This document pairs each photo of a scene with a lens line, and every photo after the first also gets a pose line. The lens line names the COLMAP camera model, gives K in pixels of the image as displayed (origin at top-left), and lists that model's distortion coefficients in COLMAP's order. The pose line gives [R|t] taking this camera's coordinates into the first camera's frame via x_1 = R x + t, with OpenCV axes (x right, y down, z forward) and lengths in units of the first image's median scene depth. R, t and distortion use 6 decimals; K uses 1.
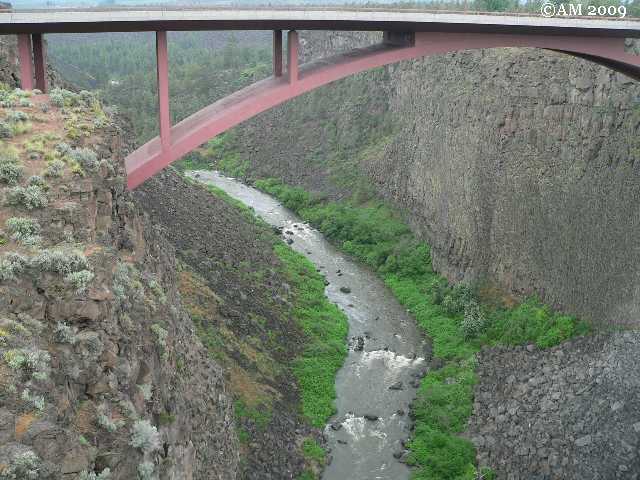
lens RADIAL K [[707.6, 0, 320.0], [0, 707.6, 238.8], [0, 0, 1]] dist [-0.113810, 0.000000]
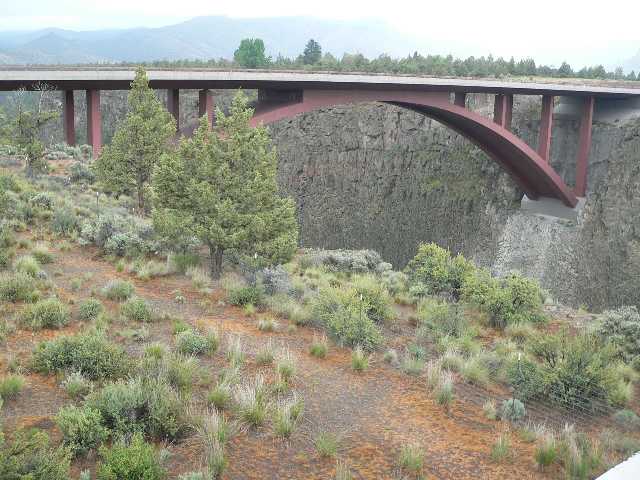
lens RADIAL K [[707.6, 0, 319.8], [0, 707.6, 241.2], [0, 0, 1]] dist [-0.113810, 0.000000]
pose [[0.913823, -0.088335, 0.396390, -0.175928], [0.117281, 0.991872, -0.049339, 0.004088], [-0.388810, 0.091576, 0.916755, -0.019853]]
